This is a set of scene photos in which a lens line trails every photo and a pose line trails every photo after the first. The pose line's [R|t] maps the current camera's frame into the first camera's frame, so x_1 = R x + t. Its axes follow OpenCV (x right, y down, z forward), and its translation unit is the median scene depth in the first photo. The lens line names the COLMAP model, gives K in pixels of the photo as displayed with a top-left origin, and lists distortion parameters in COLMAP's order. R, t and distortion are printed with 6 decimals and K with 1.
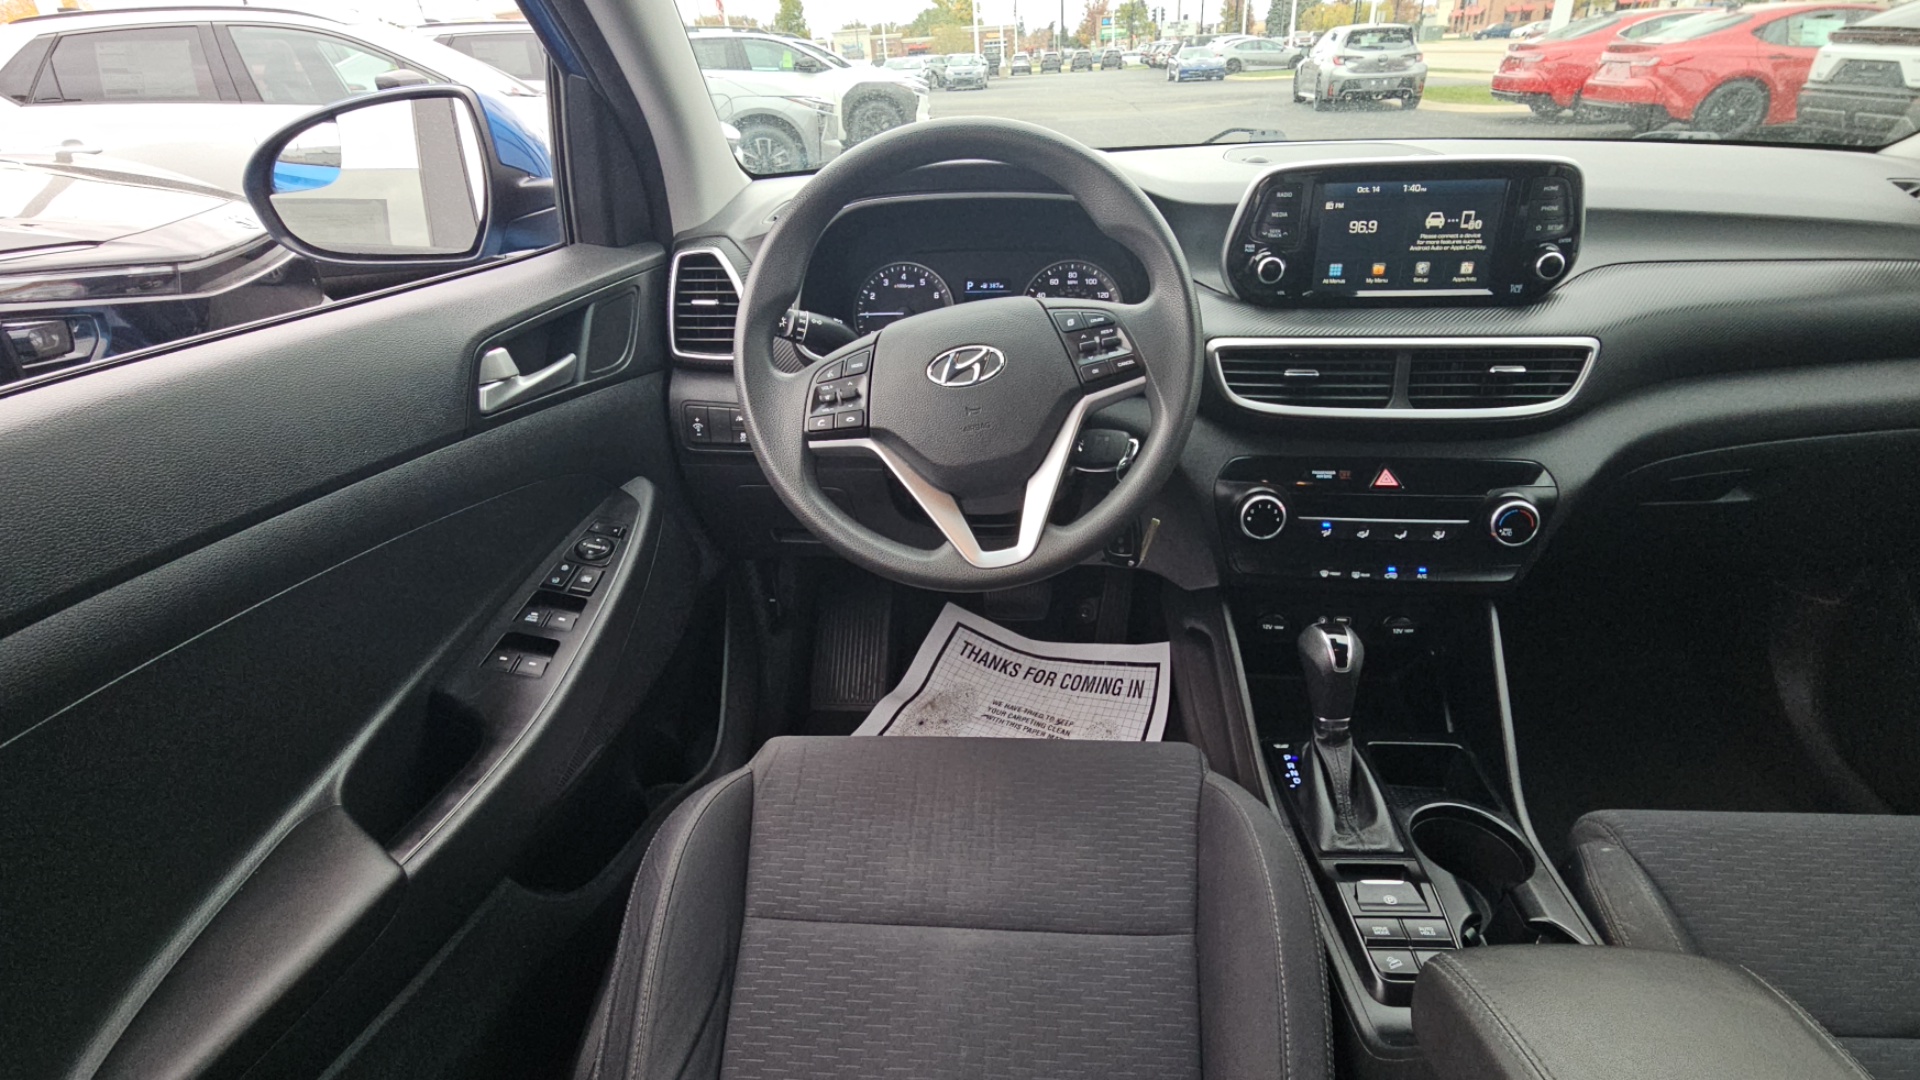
lens RADIAL K [[859.4, 0, 979.9], [0, 859.4, 548.1], [0, 0, 1]] dist [0.007898, -0.006654]
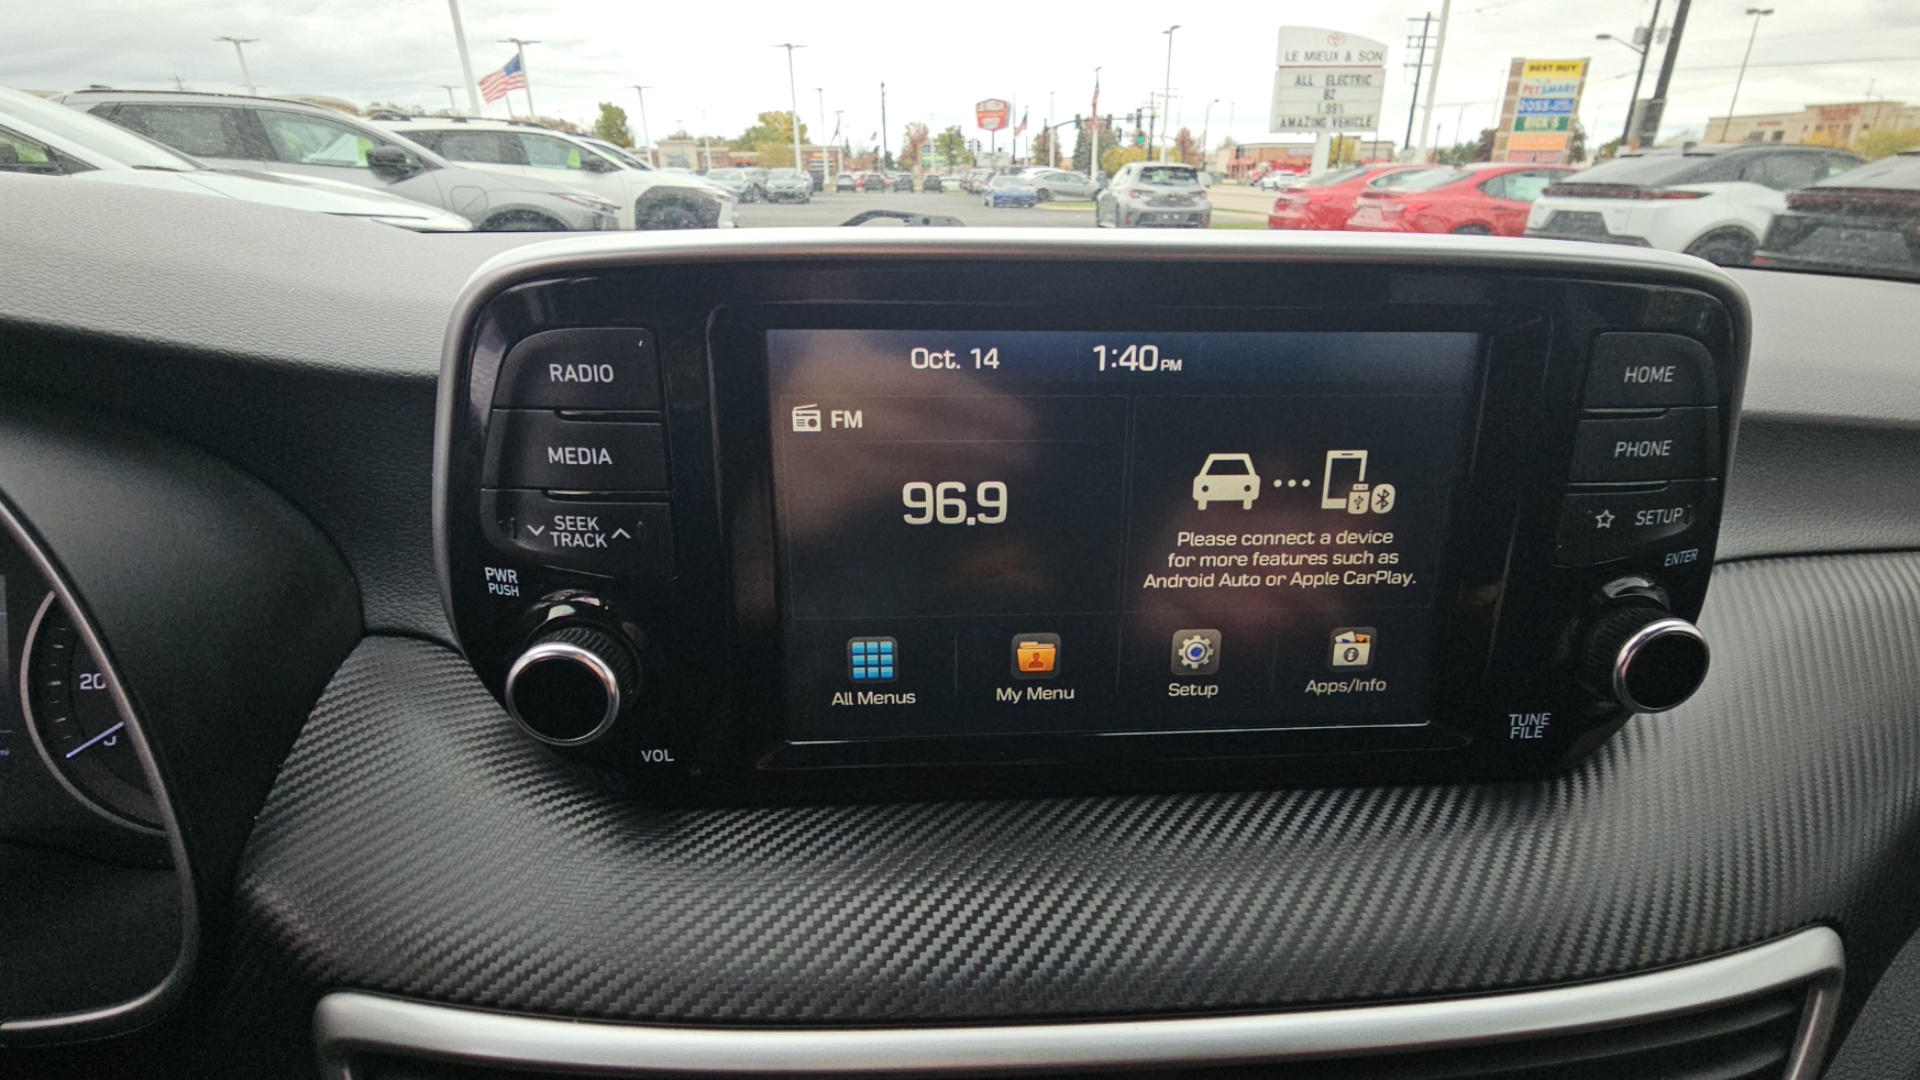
lens RADIAL K [[859.4, 0, 984.5], [0, 859.4, 556.7], [0, 0, 1]] dist [0.007898, -0.006654]
pose [[0.981580, -0.024522, 0.189469, 0.395342], [0.044397, 0.993857, -0.101374, -0.323365], [-0.185819, 0.107919, 0.976639, 0.740573]]
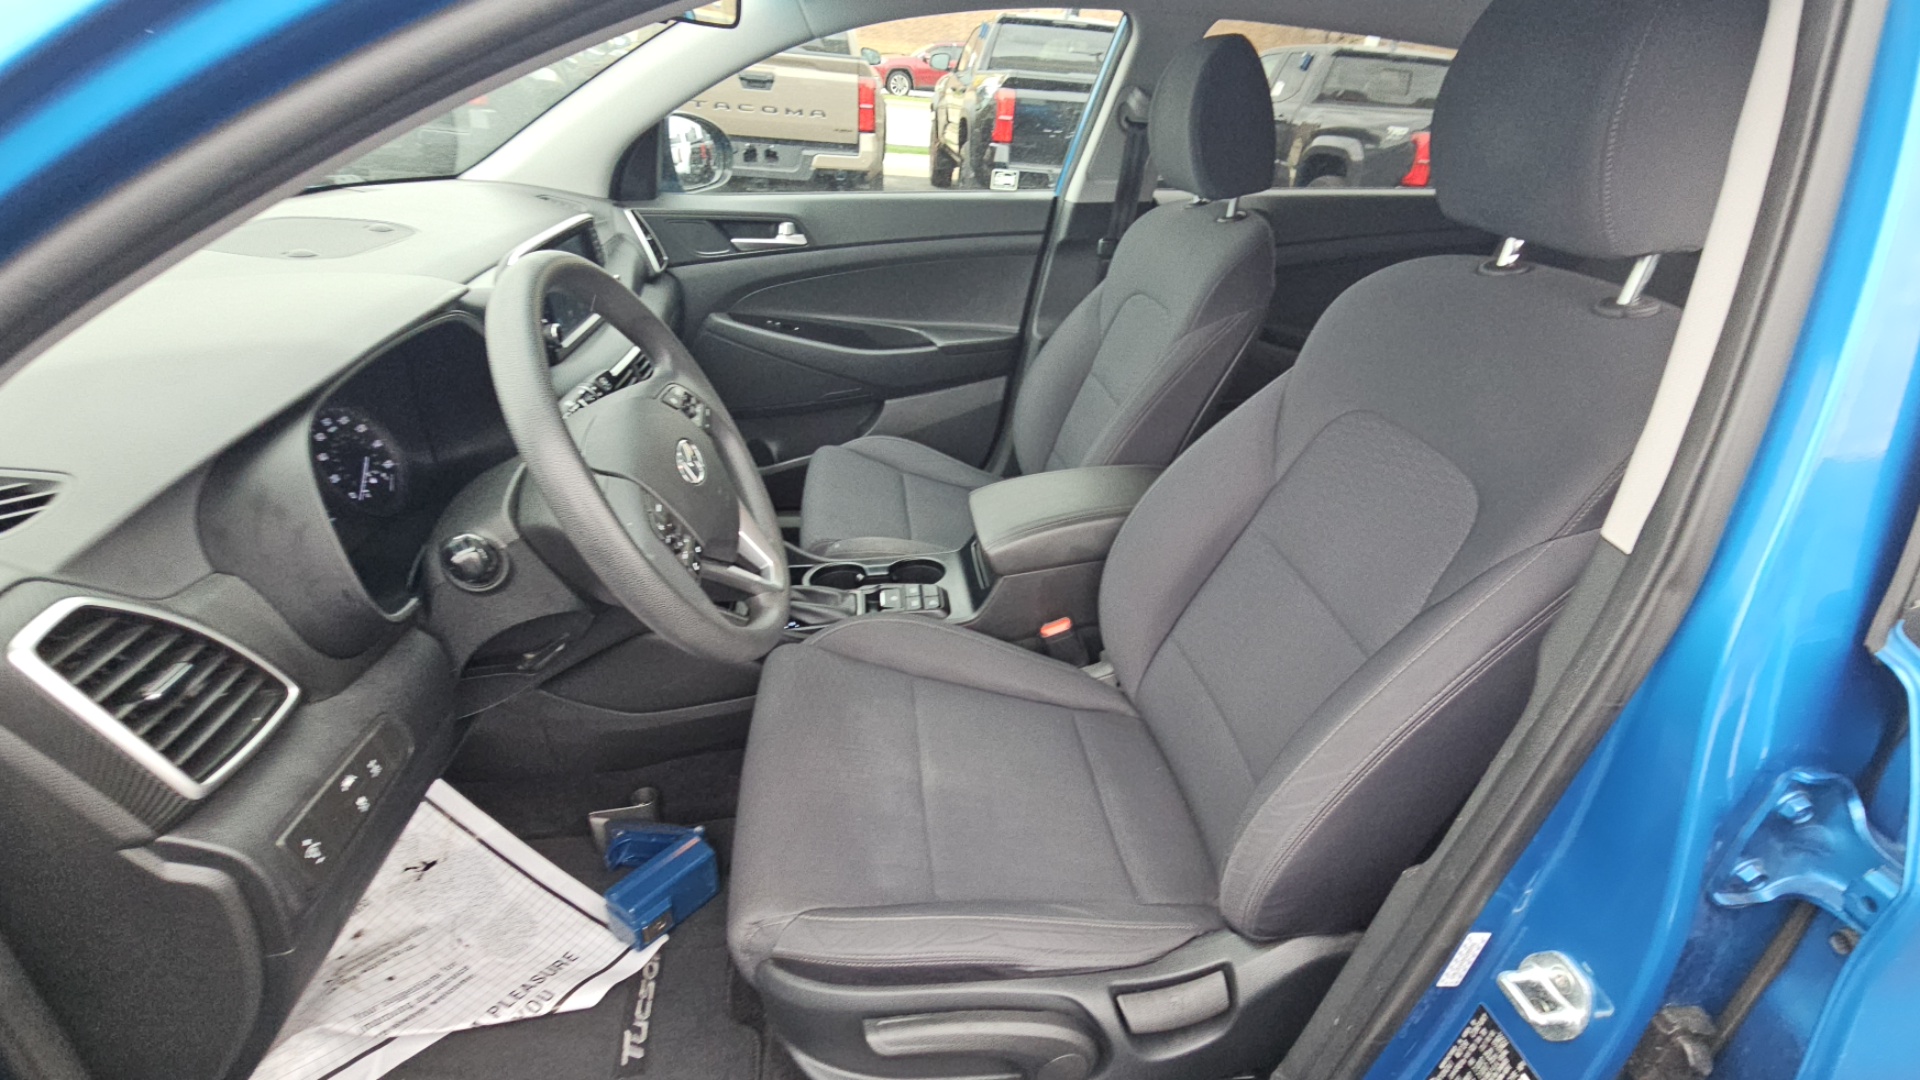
lens RADIAL K [[859.4, 0, 979.2], [0, 859.4, 543.9], [0, 0, 1]] dist [0.007898, -0.006654]
pose [[-0.197129, -0.461329, 0.865053, -0.919071], [0.426441, 0.754171, 0.499374, -0.441230], [-0.882773, 0.467335, 0.048061, 0.553495]]
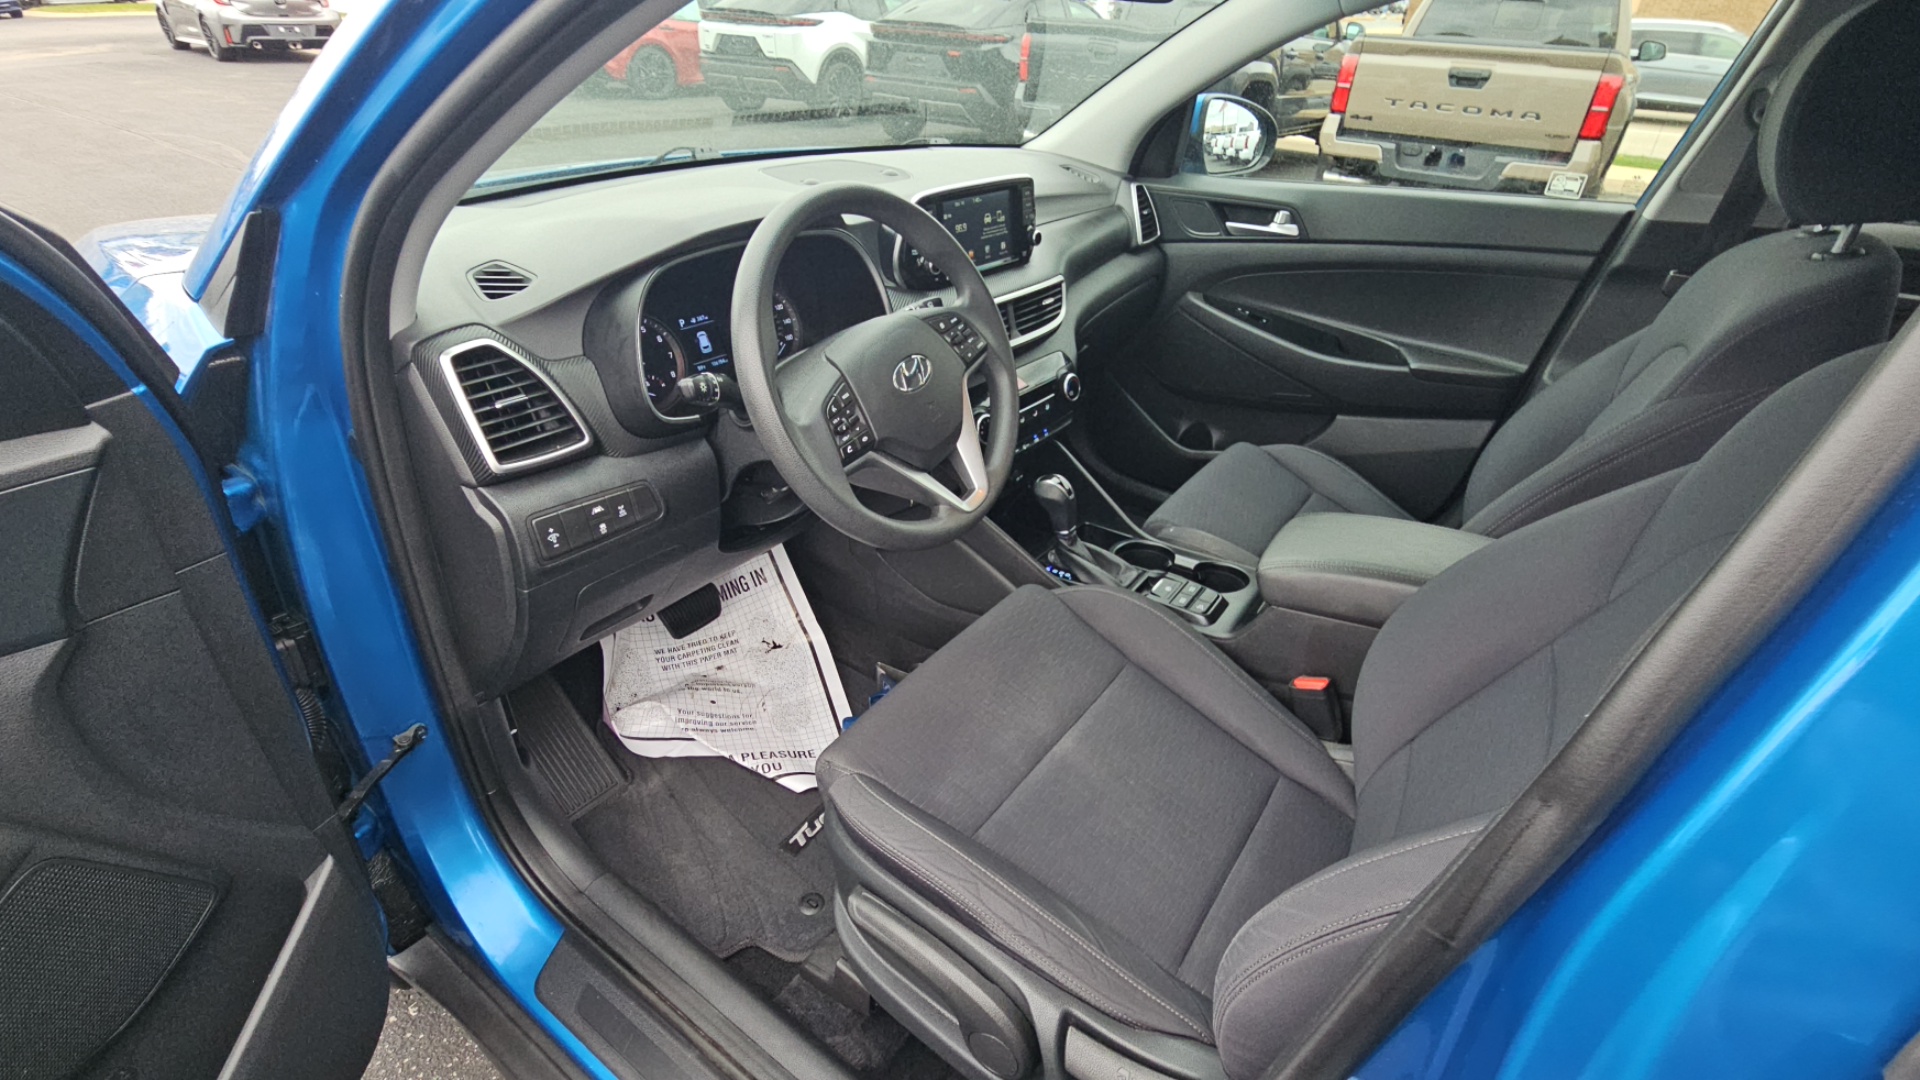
lens RADIAL K [[859.4, 0, 978.2], [0, 859.4, 544.2], [0, 0, 1]] dist [0.007898, -0.006654]
pose [[0.516961, -0.400028, 0.756789, -0.875084], [0.367576, 0.902169, 0.225783, -0.197048], [-0.773071, 0.161457, 0.613427, 0.138051]]
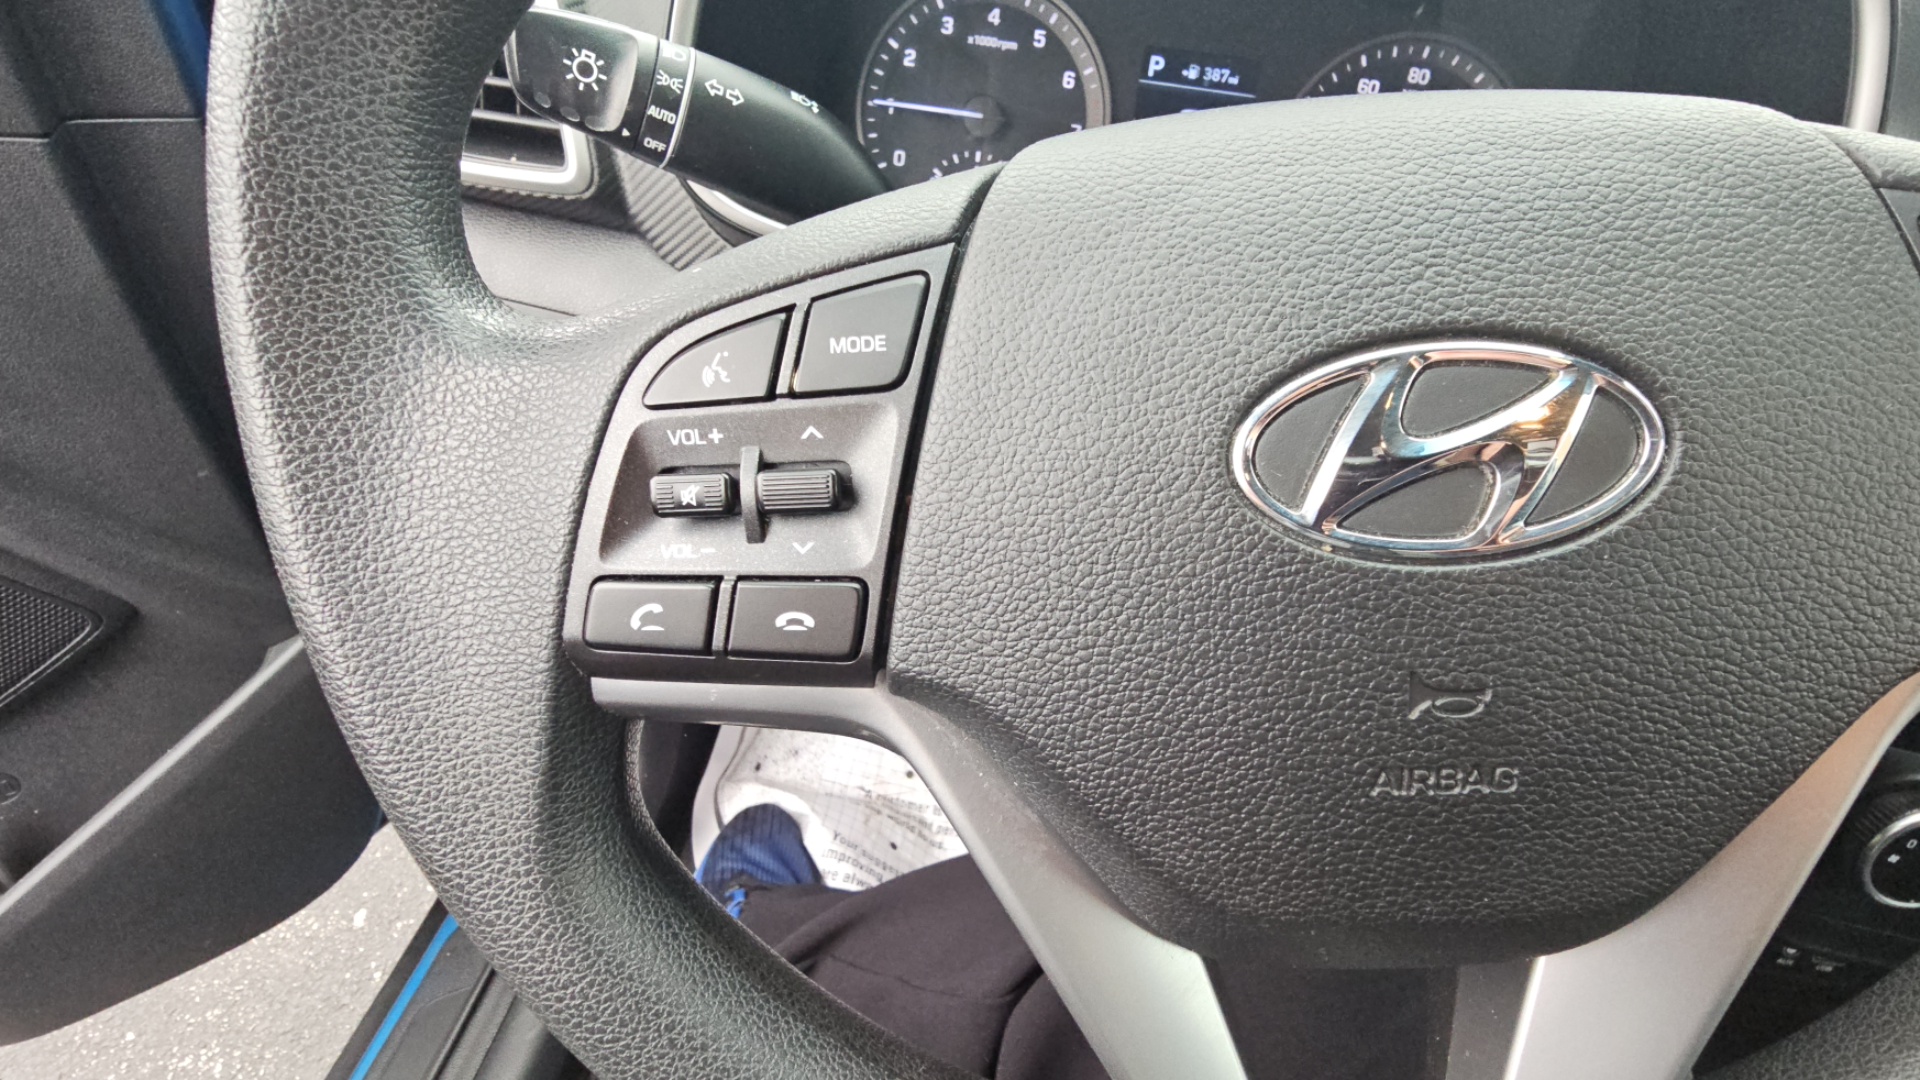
lens RADIAL K [[859.4, 0, 980.4], [0, 859.4, 547.1], [0, 0, 1]] dist [0.007898, -0.006654]
pose [[0.991039, 0.123647, 0.050521, -0.101795], [-0.130635, 0.976110, 0.173618, -0.174502], [-0.027846, -0.178663, 0.983516, 0.680655]]
